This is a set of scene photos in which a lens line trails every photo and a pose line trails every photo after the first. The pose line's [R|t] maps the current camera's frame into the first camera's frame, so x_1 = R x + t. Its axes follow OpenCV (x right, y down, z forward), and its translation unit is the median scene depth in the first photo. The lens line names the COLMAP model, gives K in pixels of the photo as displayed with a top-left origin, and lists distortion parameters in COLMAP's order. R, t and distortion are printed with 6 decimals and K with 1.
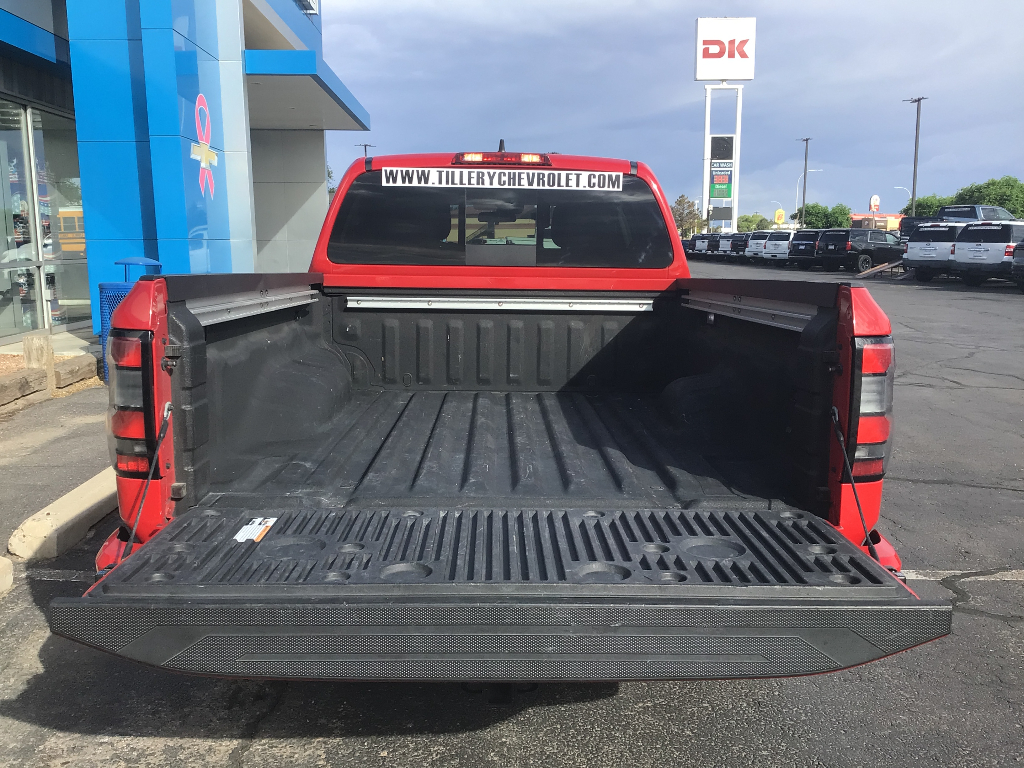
lens RADIAL K [[907.3, 0, 507.7], [0, 907.3, 382.7], [0, 0, 1]] dist [0.087179, -0.142801]
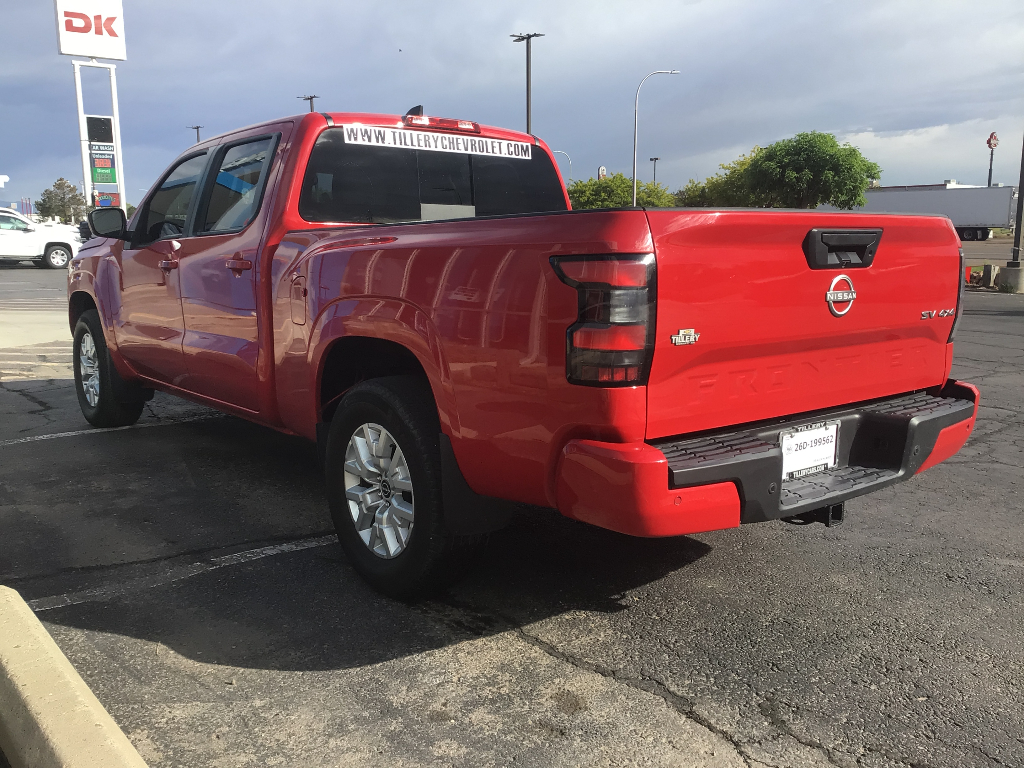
lens RADIAL K [[907.3, 0, 507.7], [0, 907.3, 382.7], [0, 0, 1]] dist [0.087179, -0.142801]
pose [[0.795387, -0.101464, 0.597549, -0.618473], [0.095023, 0.994572, 0.042395, 0.019443], [-0.598607, 0.023061, 0.800711, 0.098888]]
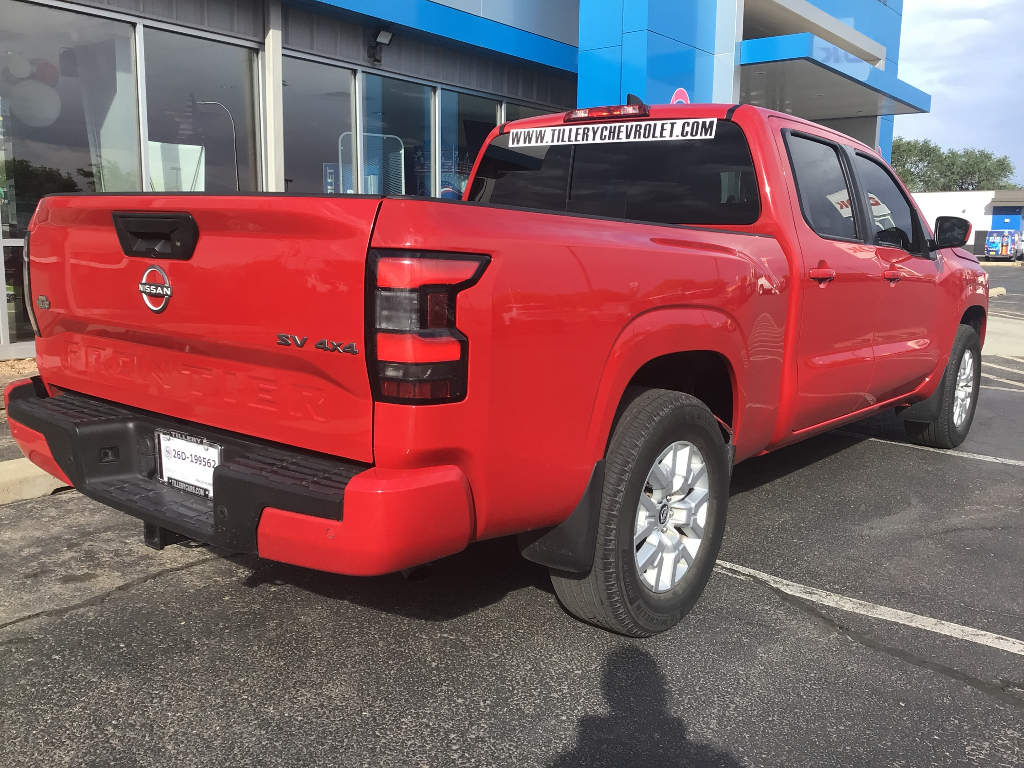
lens RADIAL K [[907.3, 0, 507.7], [0, 907.3, 382.7], [0, 0, 1]] dist [0.087179, -0.142801]
pose [[0.768680, 0.111082, -0.629914, 0.567520], [-0.113457, 0.992867, 0.036636, 0.020345], [0.629491, 0.043306, 0.775800, 0.177324]]
